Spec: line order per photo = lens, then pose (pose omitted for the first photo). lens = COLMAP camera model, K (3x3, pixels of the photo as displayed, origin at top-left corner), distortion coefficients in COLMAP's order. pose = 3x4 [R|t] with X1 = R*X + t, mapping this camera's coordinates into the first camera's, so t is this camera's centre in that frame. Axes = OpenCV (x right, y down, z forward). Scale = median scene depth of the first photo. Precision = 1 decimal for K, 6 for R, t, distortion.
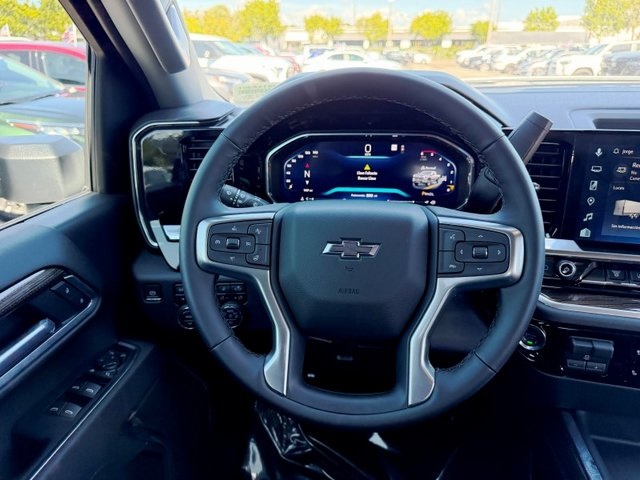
lens RADIAL K [[459.2, 0, 314.4], [0, 459.2, 244.6], [0, 0, 1]] dist [0.016194, -0.031341]
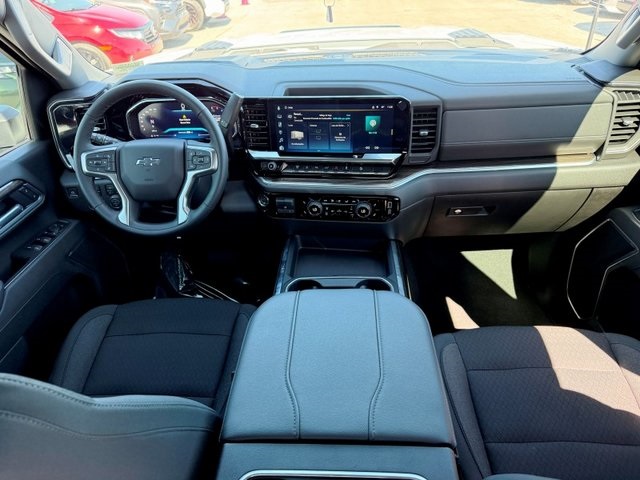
lens RADIAL K [[459.2, 0, 320.1], [0, 459.2, 244.4], [0, 0, 1]] dist [0.016194, -0.031341]
pose [[0.994357, -0.074241, 0.075774, 0.572770], [0.059932, 0.982531, 0.176185, 0.048203], [-0.087530, -0.170650, 0.981436, -1.126716]]
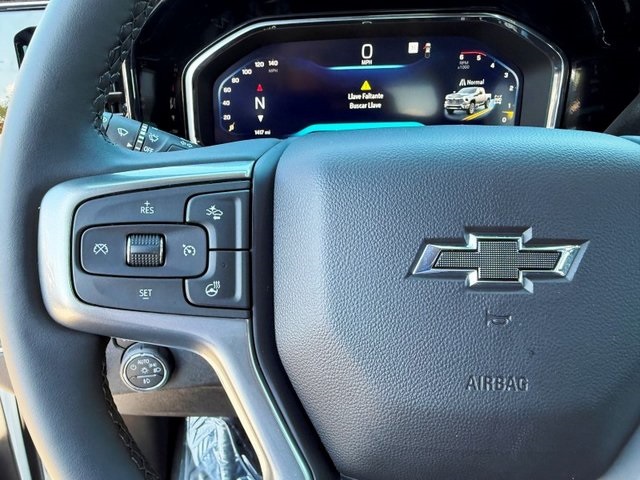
lens RADIAL K [[459.2, 0, 262.9], [0, 459.2, 233.7], [0, 0, 1]] dist [0.016194, -0.031341]
pose [[0.991920, -0.067238, 0.107583, -0.101421], [0.059942, 0.995768, 0.069670, -0.037264], [-0.111812, -0.062659, 0.991752, 0.504052]]
